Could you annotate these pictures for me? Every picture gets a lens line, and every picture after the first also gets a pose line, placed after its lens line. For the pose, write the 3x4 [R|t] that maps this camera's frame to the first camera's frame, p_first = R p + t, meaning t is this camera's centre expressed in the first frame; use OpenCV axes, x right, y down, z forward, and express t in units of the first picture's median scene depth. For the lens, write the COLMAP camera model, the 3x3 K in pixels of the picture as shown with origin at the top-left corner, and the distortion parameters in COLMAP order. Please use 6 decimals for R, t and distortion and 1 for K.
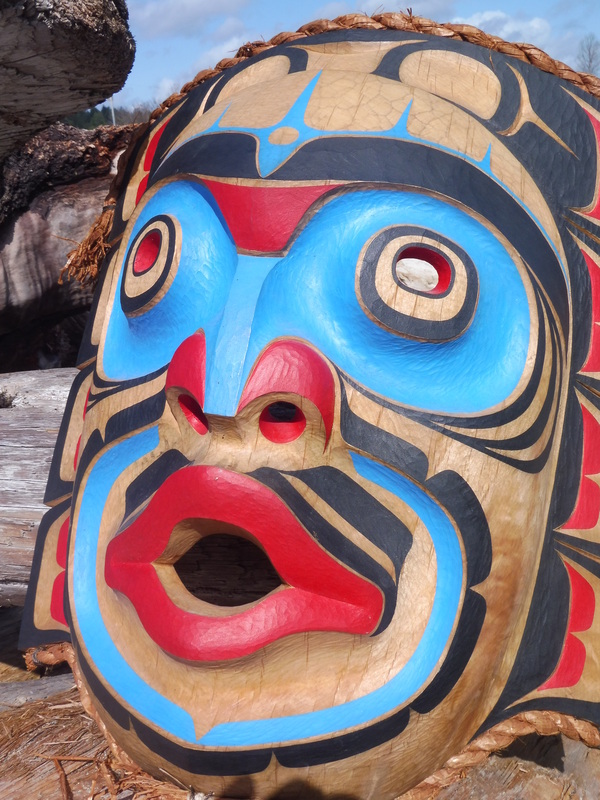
lens RADIAL K [[890.1, 0, 292.8], [0, 890.1, 397.7], [0, 0, 1]] dist [-0.082250, 0.000000]
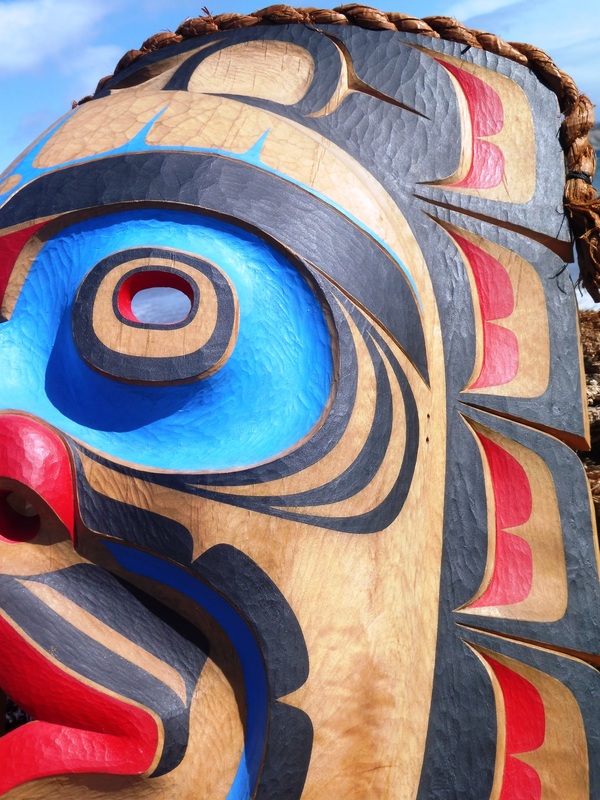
lens RADIAL K [[1090.9, 0, 296.6], [0, 1090.9, 395.2], [0, 0, 1]] dist [-0.123920, 0.000000]
pose [[0.944076, -0.198845, -0.263022, 0.492397], [0.155387, 0.971868, -0.176995, 0.129047], [0.290817, 0.126227, 0.948416, 0.122804]]
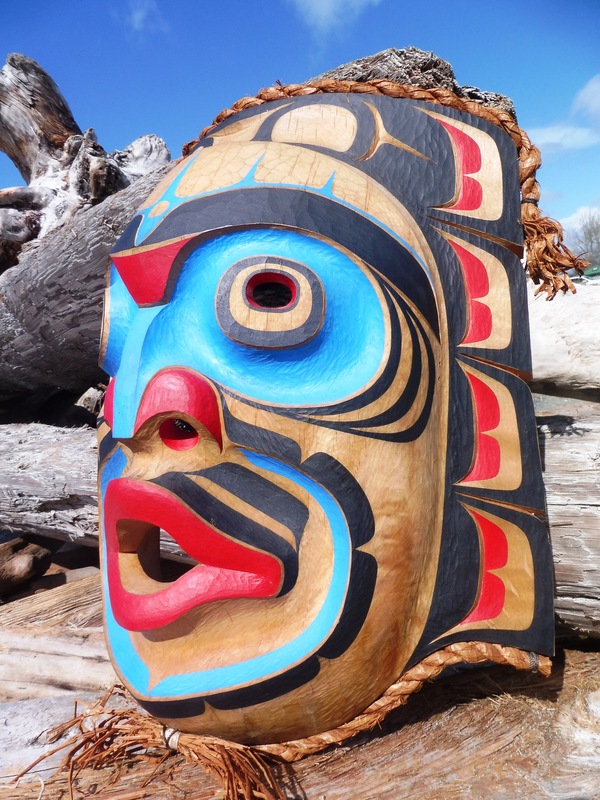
lens RADIAL K [[591.5, 0, 286.2], [0, 591.5, 396.6], [0, 0, 1]] dist [-0.025022, -0.018629]
pose [[0.952089, -0.164614, -0.257737, 0.340747], [0.167414, 0.985823, -0.011203, 0.009288], [0.255928, -0.032483, 0.966150, 0.223025]]
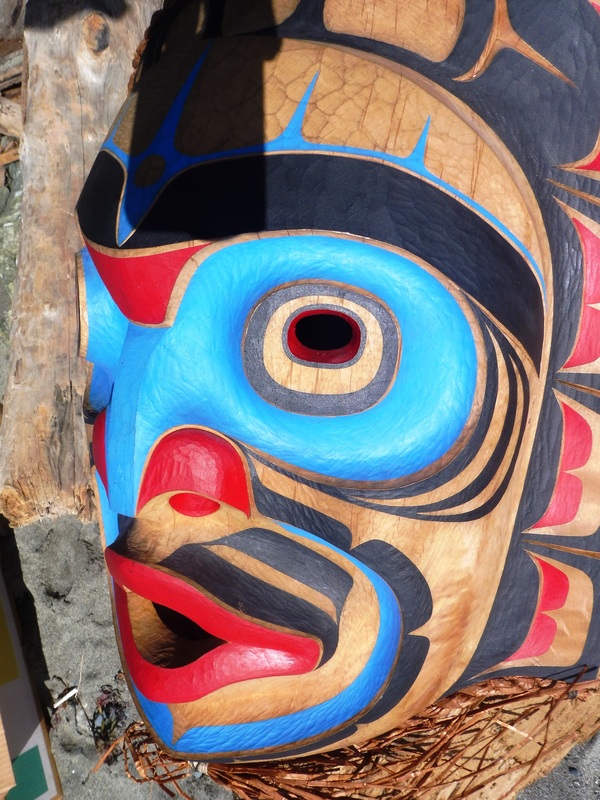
lens RADIAL K [[571.2, 0, 305.5], [0, 571.2, 395.5], [0, 0, 1]] dist [-0.013639, -0.006398]
pose [[0.965599, -0.032232, -0.258029, 0.258856], [0.128655, 0.921545, 0.366338, -0.282010], [0.225977, -0.386933, 0.893990, 0.490508]]
